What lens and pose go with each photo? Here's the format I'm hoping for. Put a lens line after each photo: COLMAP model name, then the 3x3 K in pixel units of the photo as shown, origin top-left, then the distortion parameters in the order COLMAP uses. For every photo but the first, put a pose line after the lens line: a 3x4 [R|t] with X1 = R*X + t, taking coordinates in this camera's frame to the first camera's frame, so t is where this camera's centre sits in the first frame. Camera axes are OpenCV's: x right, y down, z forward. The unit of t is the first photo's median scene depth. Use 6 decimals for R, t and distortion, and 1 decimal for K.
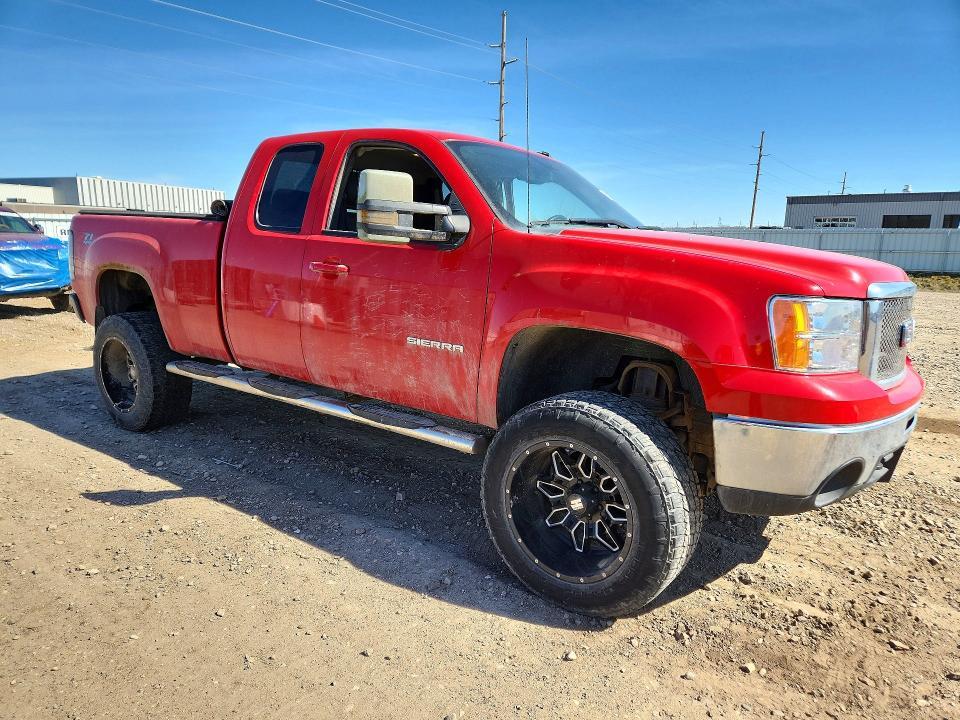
lens RADIAL K [[632.1, 0, 481.9], [0, 632.1, 362.0], [0, 0, 1]] dist [0.021151, -0.005488]
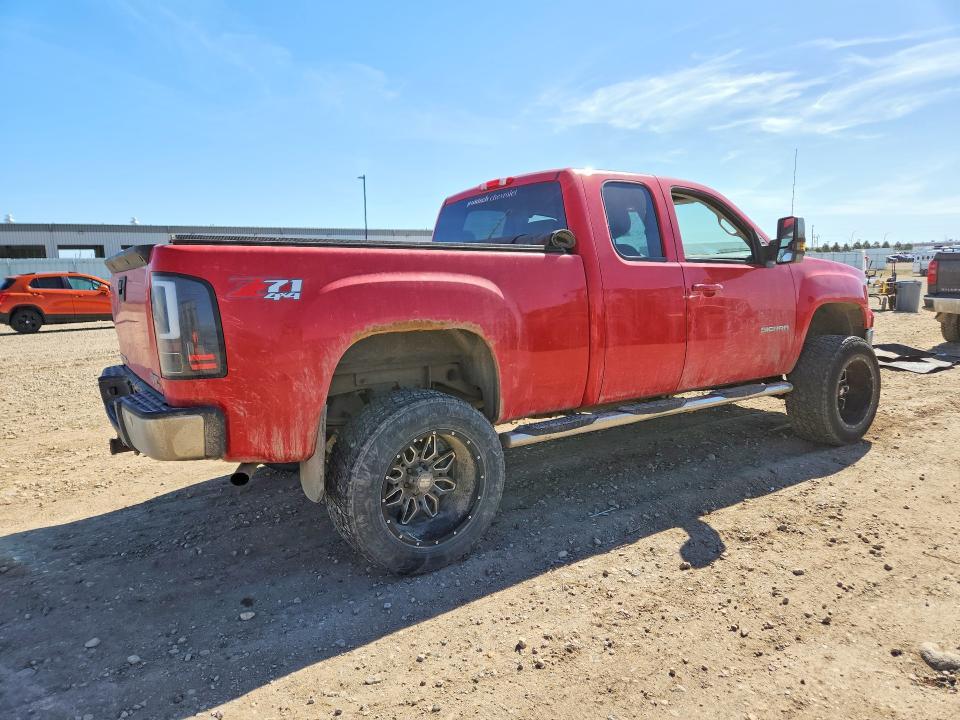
lens RADIAL K [[632.1, 0, 477.8], [0, 632.1, 359.3], [0, 0, 1]] dist [0.021151, -0.005488]
pose [[0.368213, -0.167853, 0.914464, -1.386021], [0.212678, 0.972696, 0.092906, -0.197776], [-0.905090, 0.160277, 0.393858, 0.833972]]
